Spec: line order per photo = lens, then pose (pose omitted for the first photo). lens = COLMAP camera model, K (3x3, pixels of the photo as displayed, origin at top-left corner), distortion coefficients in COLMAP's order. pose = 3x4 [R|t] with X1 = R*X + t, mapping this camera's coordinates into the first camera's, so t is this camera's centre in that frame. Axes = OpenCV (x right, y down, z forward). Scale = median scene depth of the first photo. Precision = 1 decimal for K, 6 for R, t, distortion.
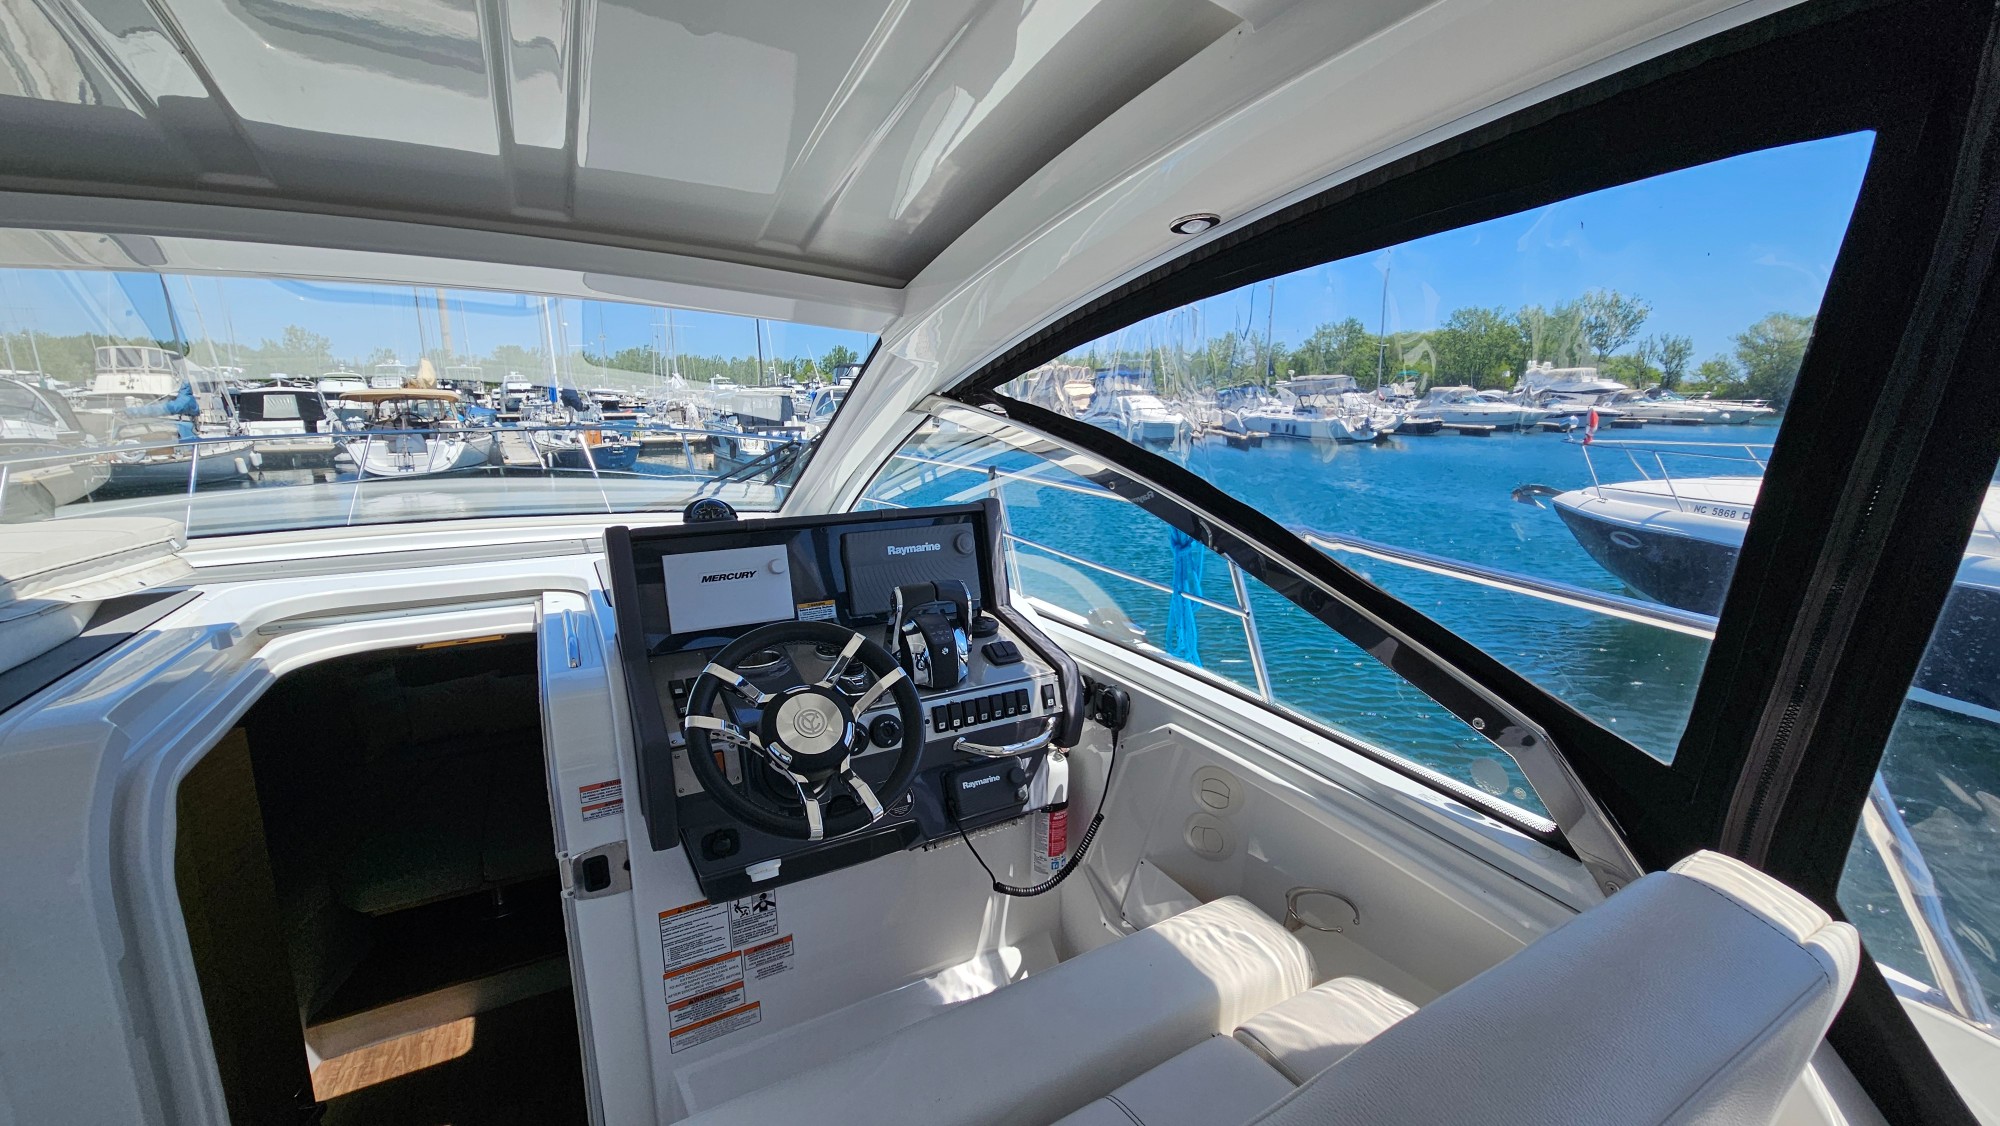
lens RADIAL K [[804.2, 0, 993.9], [0, 804.2, 571.1], [0, 0, 1]] dist [-0.001767, -0.000450]
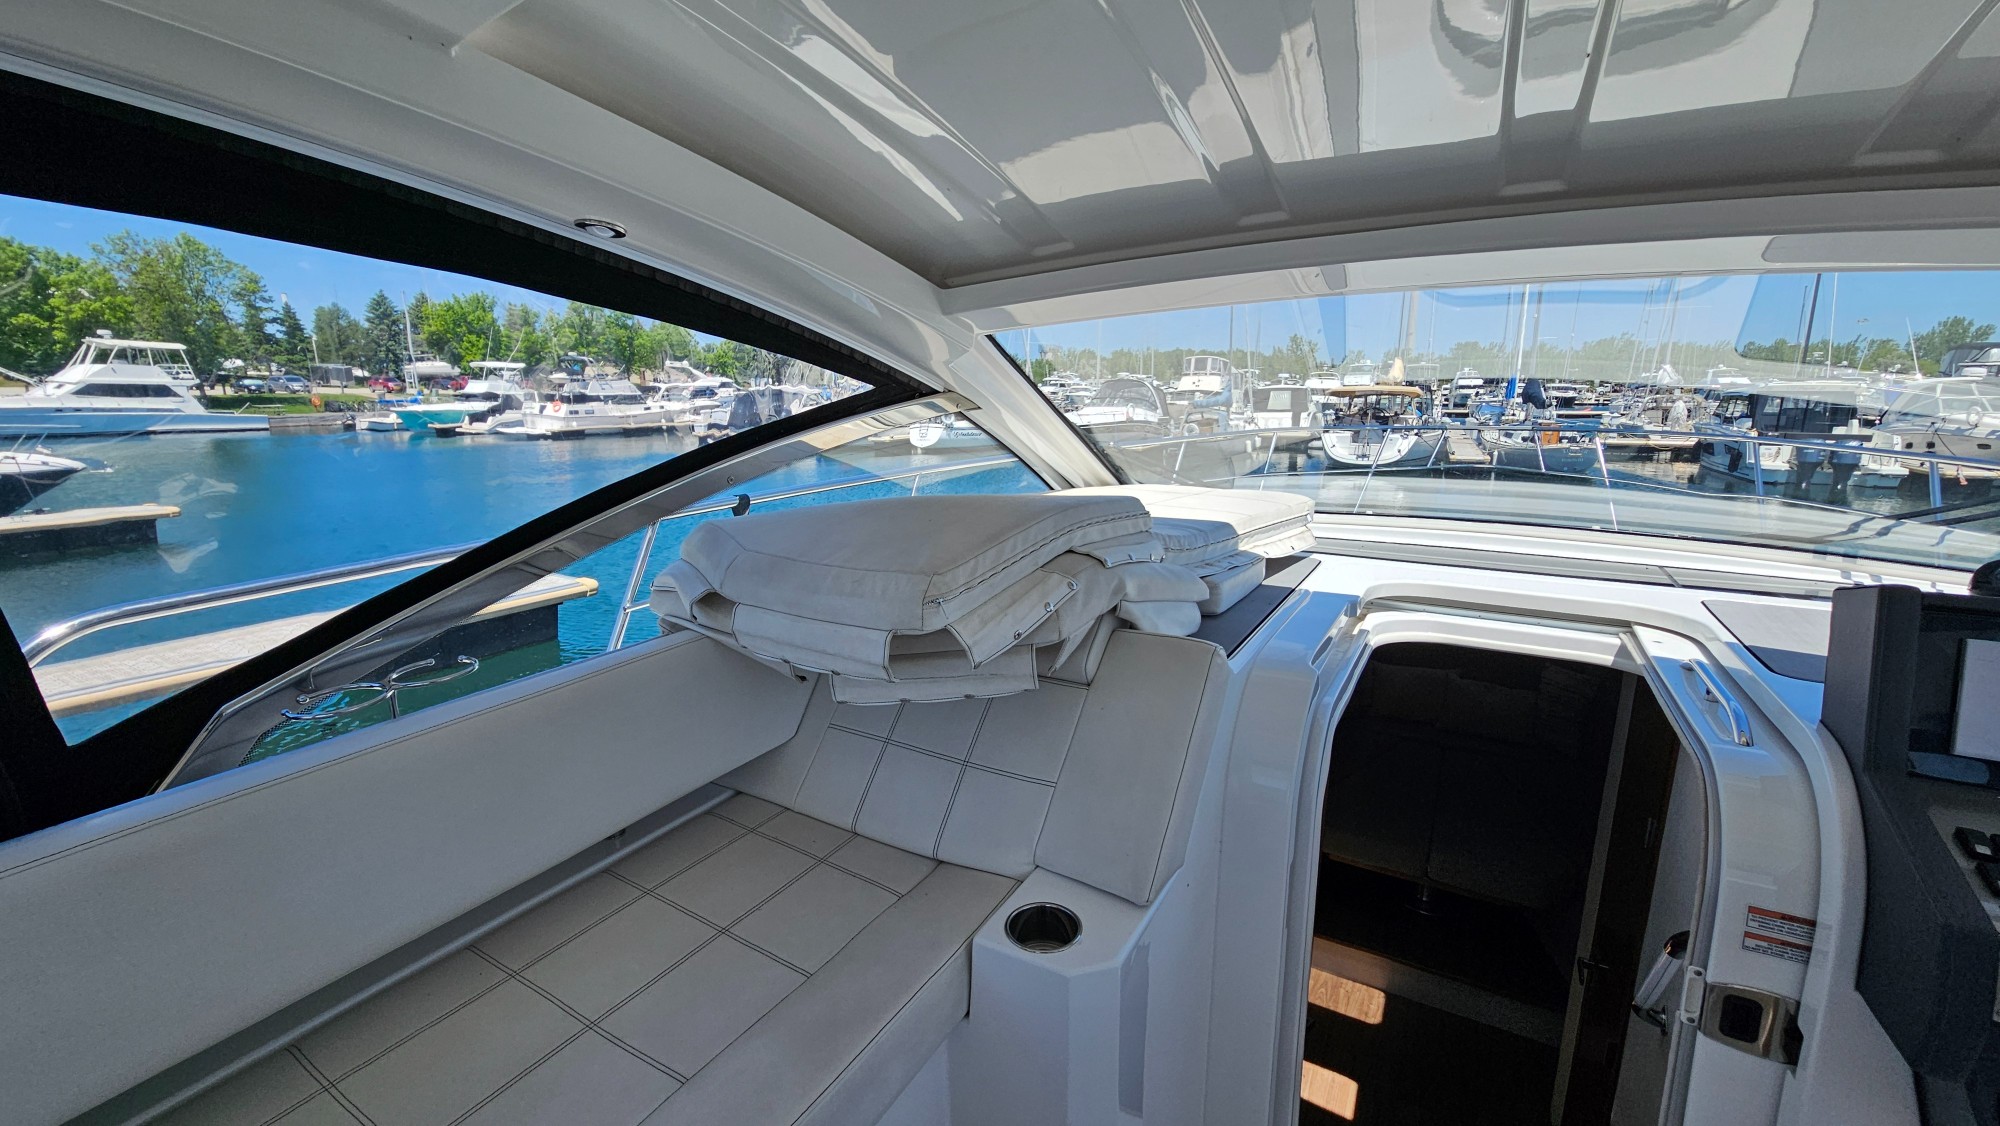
lens RADIAL K [[804.2, 0, 999.5], [0, 804.2, 578.9], [0, 0, 1]] dist [-0.001767, -0.000450]
pose [[0.510716, 0.193155, -0.837771, -0.017910], [-0.180960, 0.976757, 0.114883, 0.000108], [0.840489, 0.092930, 0.533799, -0.003414]]
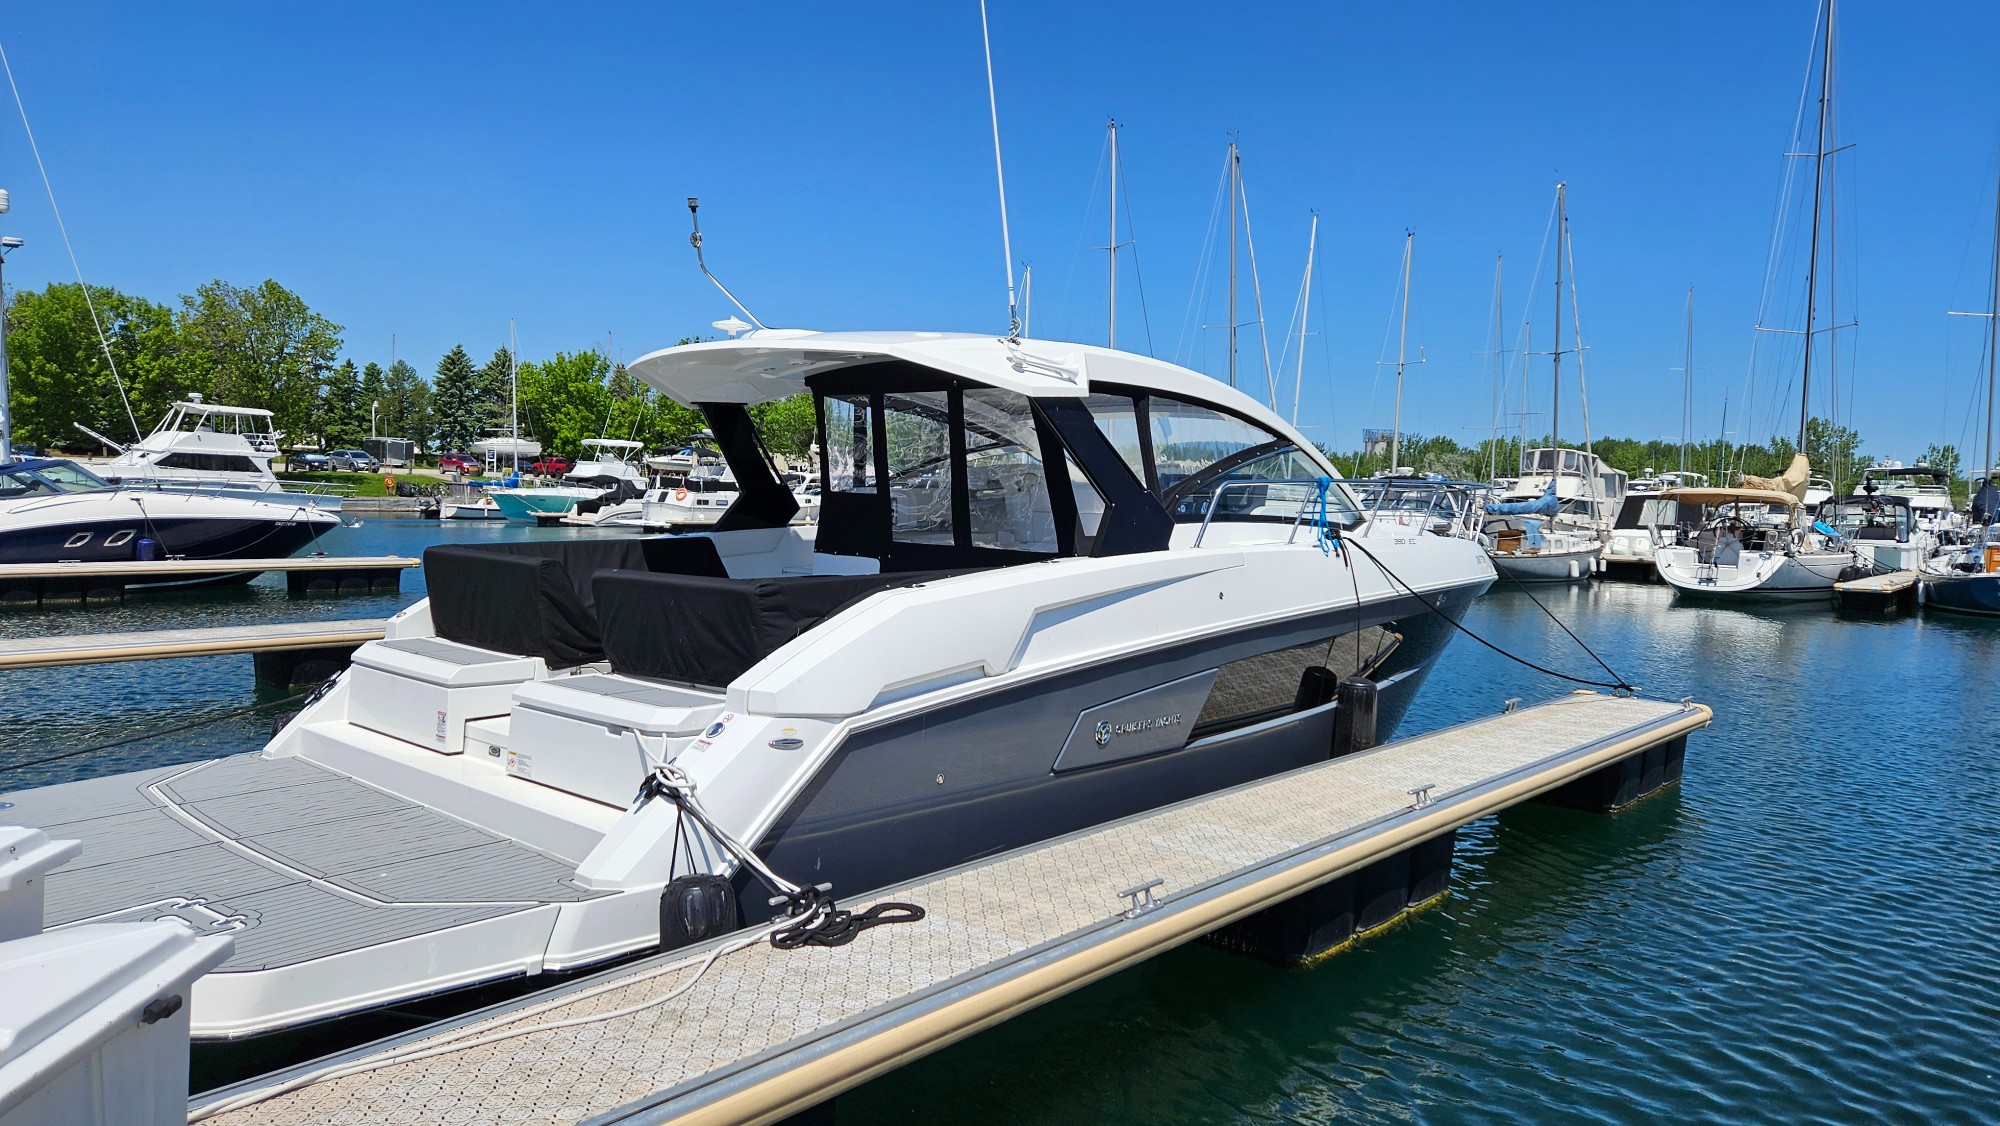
lens RADIAL K [[1356.4, 0, 1010.1], [0, 1356.4, 557.1], [0, 0, 1]] dist [0.039232, -0.024455]
pose [[0.309586, 0.049276, -0.949594, 0.333578], [-0.227847, 0.973407, -0.023770, 0.038509], [0.923170, 0.223721, 0.312580, -0.097561]]
